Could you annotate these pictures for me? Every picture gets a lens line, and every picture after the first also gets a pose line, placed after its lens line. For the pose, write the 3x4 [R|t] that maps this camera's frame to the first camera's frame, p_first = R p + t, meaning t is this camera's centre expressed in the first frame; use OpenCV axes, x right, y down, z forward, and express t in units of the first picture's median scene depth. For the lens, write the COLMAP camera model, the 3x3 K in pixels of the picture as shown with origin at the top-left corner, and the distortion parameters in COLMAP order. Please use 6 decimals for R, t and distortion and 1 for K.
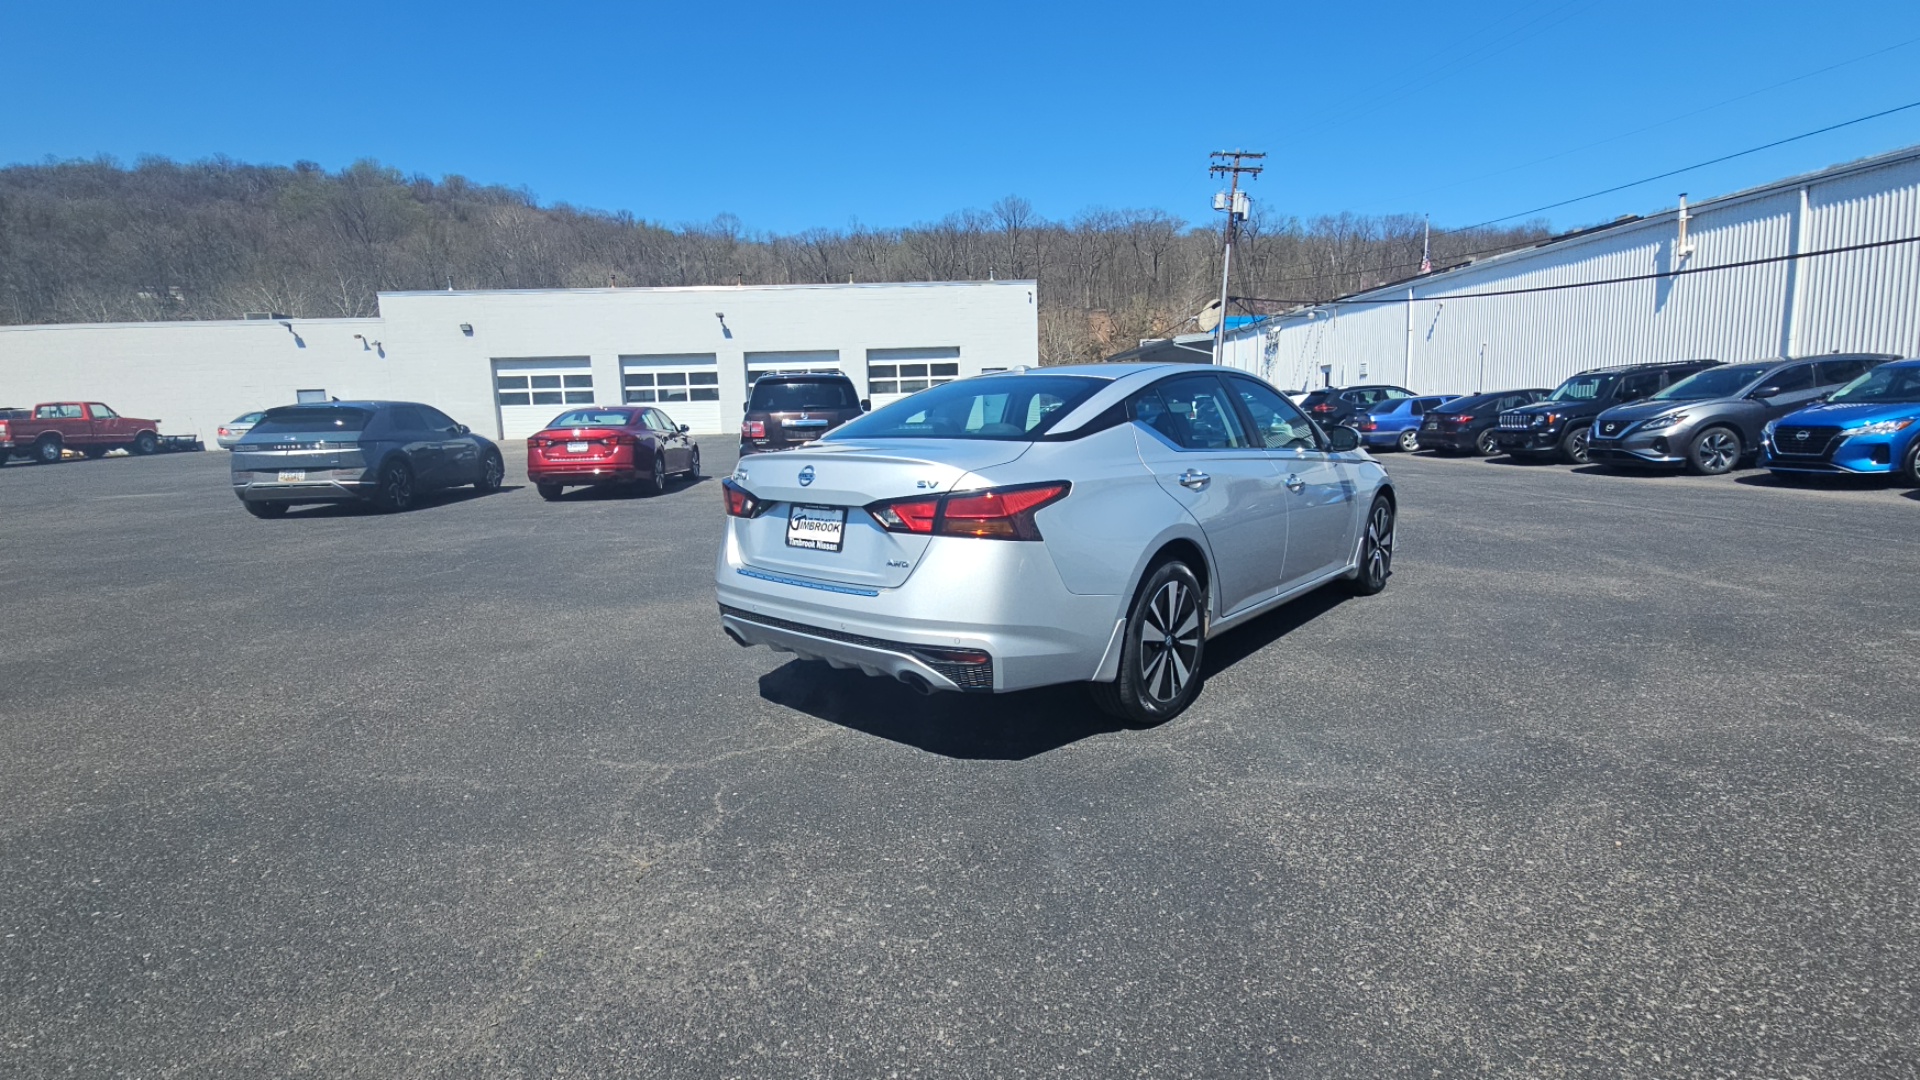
lens RADIAL K [[858.8, 0, 964.4], [0, 858.8, 544.6], [0, 0, 1]] dist [0.016760, -0.009938]
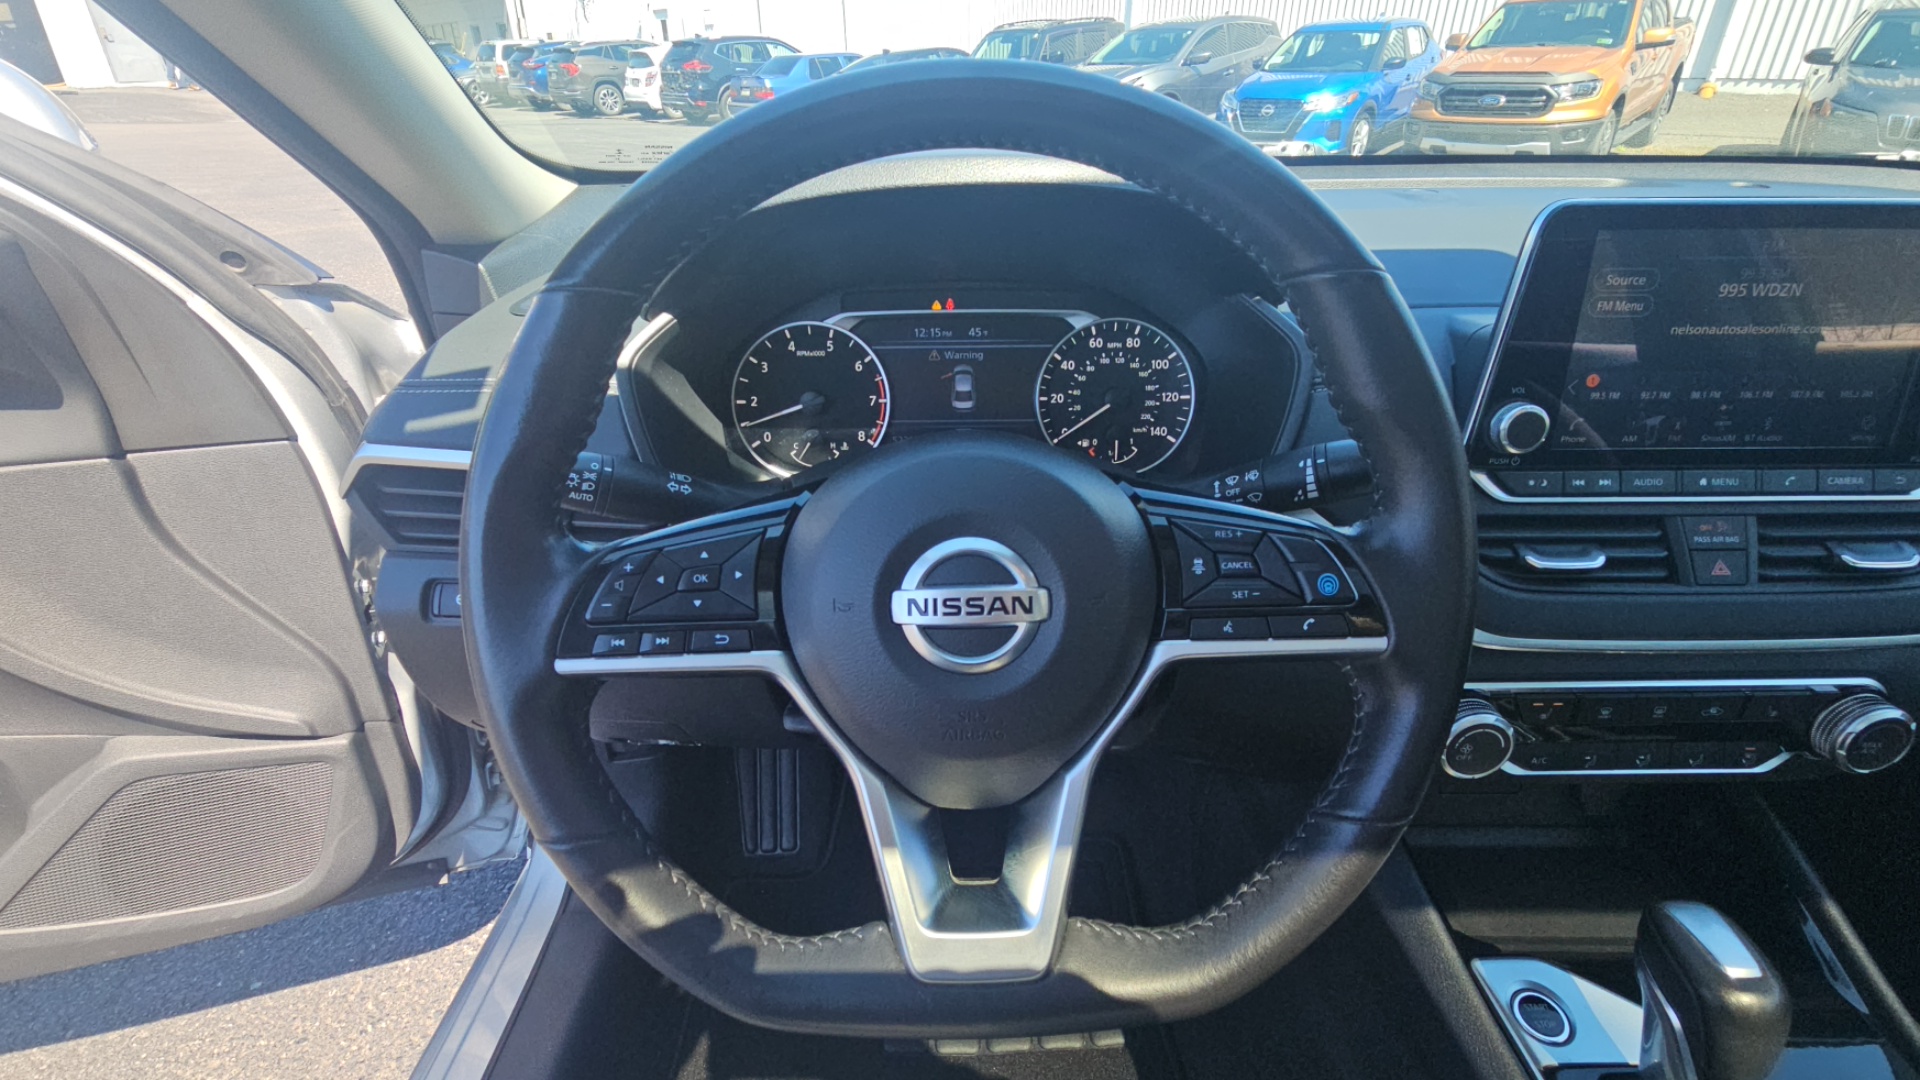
lens RADIAL K [[858.8, 0, 957.8], [0, 858.8, 536.5], [0, 0, 1]] dist [0.016760, -0.009938]
pose [[0.757992, -0.288236, 0.585122, 0.038226], [0.078999, 0.931029, 0.356293, -0.031722], [-0.647462, -0.223844, 0.728483, 0.243456]]
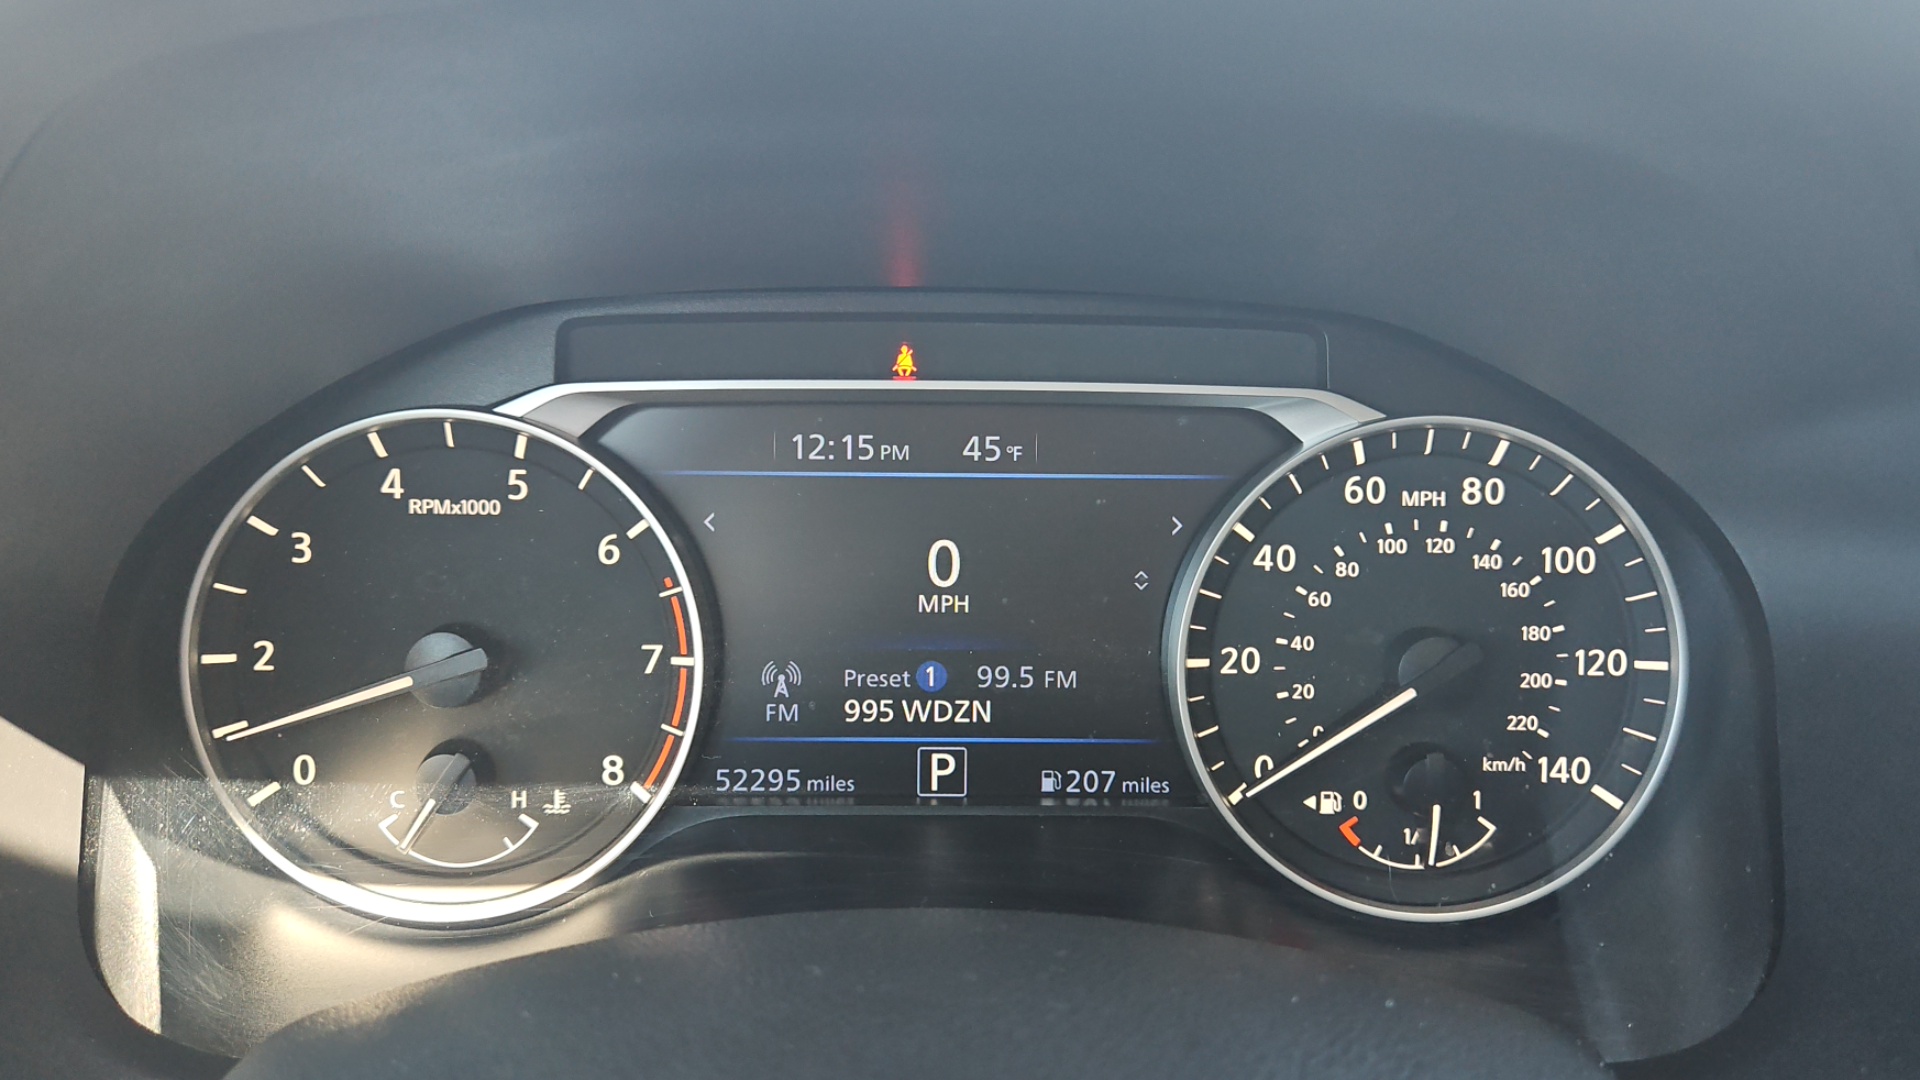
lens RADIAL K [[1445.0, 0, 967.1], [0, 1445.0, 547.5], [0, 0, 1]] dist [0.036752, -0.028082]
pose [[0.755641, -0.214047, 0.619024, 0.046885], [0.059932, 0.963726, 0.260079, -0.030861], [-0.652238, -0.159427, 0.741059, 0.253297]]
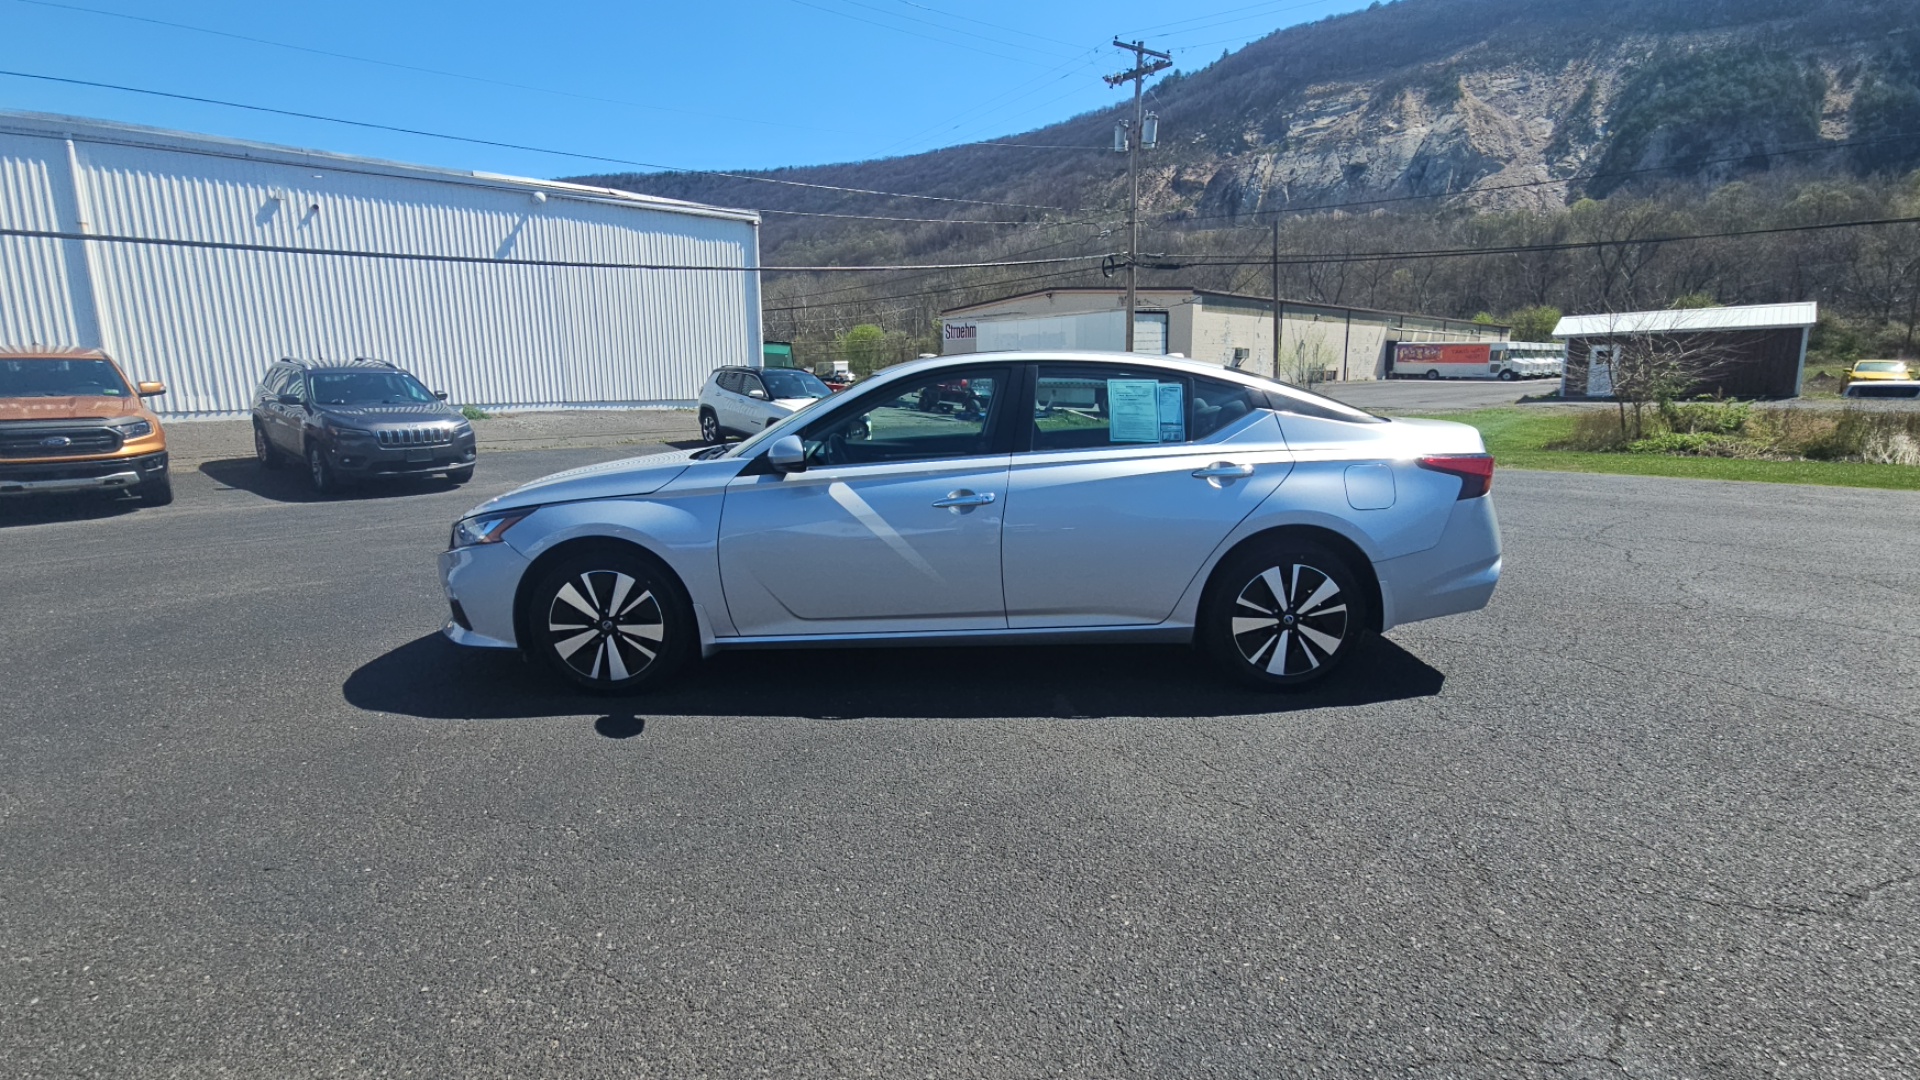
lens RADIAL K [[858.8, 0, 953.9], [0, 858.8, 532.4], [0, 0, 1]] dist [0.016760, -0.009938]
pose [[-0.644946, -0.095916, 0.758185, -0.107521], [0.144588, 0.958861, 0.244296, -0.054473], [-0.750426, 0.267182, -0.604545, 0.354491]]
